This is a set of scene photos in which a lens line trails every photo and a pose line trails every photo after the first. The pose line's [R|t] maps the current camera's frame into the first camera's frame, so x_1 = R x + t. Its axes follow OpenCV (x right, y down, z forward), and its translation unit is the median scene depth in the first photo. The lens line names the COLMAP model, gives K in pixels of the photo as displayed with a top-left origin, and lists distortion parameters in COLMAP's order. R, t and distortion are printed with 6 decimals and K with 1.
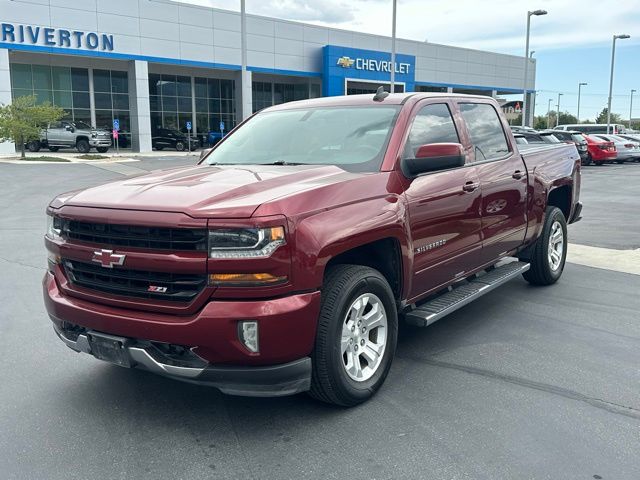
lens RADIAL K [[652.2, 0, 312.8], [0, 652.2, 240.2], [0, 0, 1]] dist [0.178480, -0.355021]
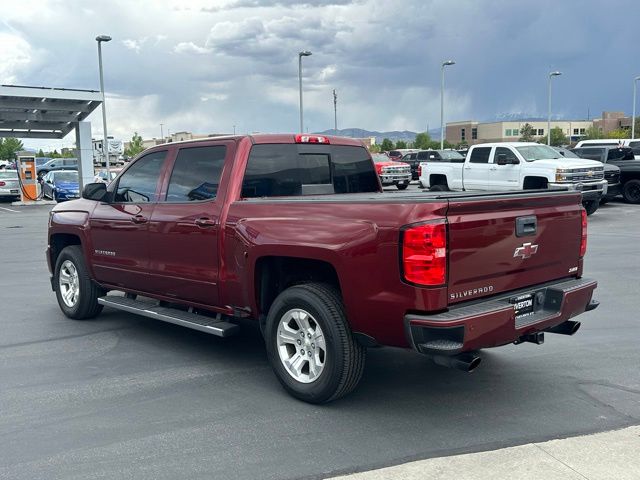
lens RADIAL K [[652.4, 0, 316.8], [0, 652.4, 237.3], [0, 0, 1]] dist [0.176361, -0.354103]
pose [[-0.182519, 0.123393, -0.975429, 0.169892], [-0.129705, 0.980401, 0.148292, -0.033718], [0.974609, 0.153585, -0.162937, 0.189241]]
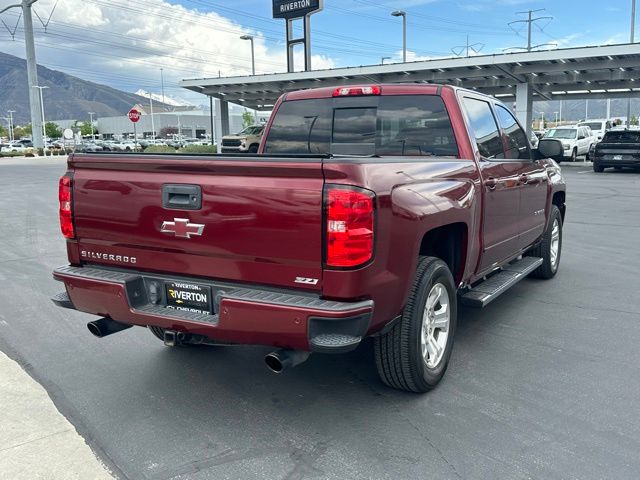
lens RADIAL K [[652.2, 0, 312.8], [0, 652.2, 240.2], [0, 0, 1]] dist [0.178480, -0.355021]
pose [[-0.993399, 0.040610, -0.107283, 0.049908], [0.006857, 0.954587, 0.297854, -0.043699], [0.114507, 0.295153, -0.948564, 0.288842]]
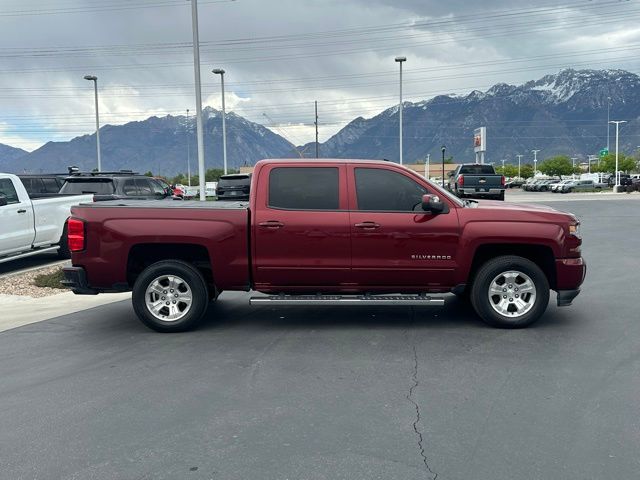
lens RADIAL K [[652.2, 0, 312.8], [0, 652.2, 240.2], [0, 0, 1]] dist [0.178480, -0.355021]
pose [[-0.585945, -0.044541, 0.809126, -0.147516], [0.149014, 0.975539, 0.161613, -0.040589], [-0.796532, 0.215268, -0.564975, 0.267848]]
